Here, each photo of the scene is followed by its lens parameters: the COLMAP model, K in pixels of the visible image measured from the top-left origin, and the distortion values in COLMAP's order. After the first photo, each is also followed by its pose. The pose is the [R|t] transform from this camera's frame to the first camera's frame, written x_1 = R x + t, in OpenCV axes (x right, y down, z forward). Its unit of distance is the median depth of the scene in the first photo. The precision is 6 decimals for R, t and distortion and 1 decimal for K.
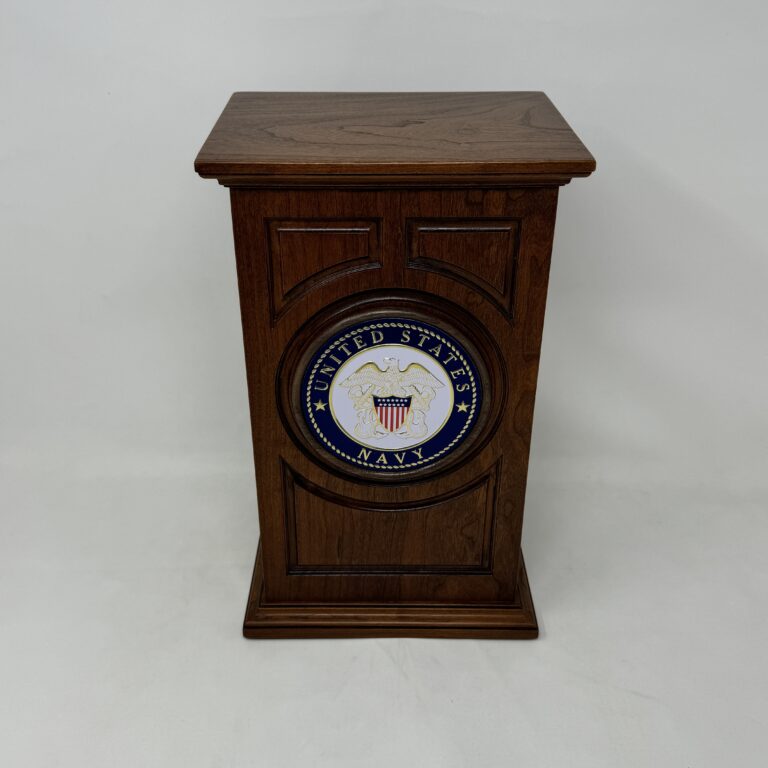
lens RADIAL K [[868.6, 0, 384.0], [0, 868.6, 384.0], [0, 0, 1]] dist [0.131350, -0.035458]
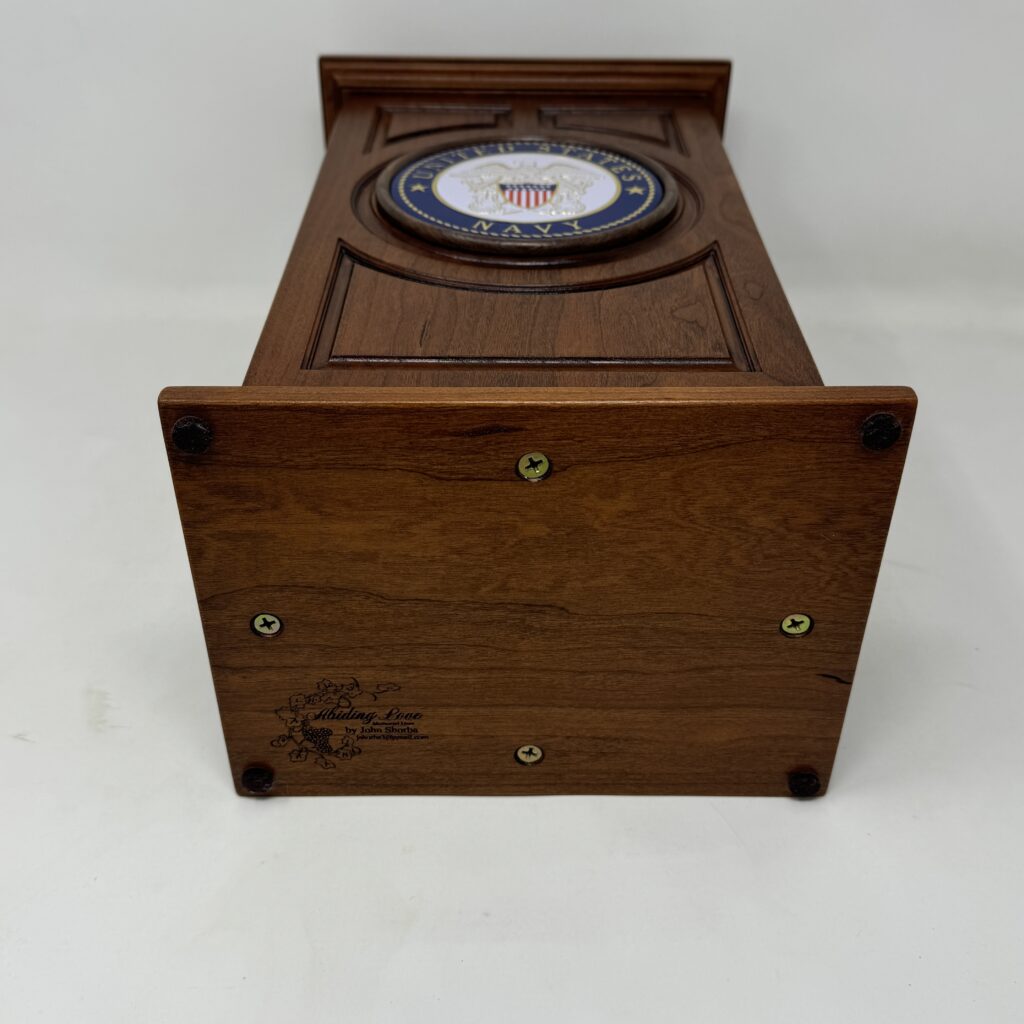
lens RADIAL K [[1165.5, 0, 512.0], [0, 1165.5, 512.0], [0, 0, 1]] dist [0.139820, -0.021725]
pose [[0.999995, -0.002979, 0.001374, -0.004572], [0.001669, 0.101444, -0.994840, 0.932778], [0.002824, 0.994837, 0.101448, 1.150765]]
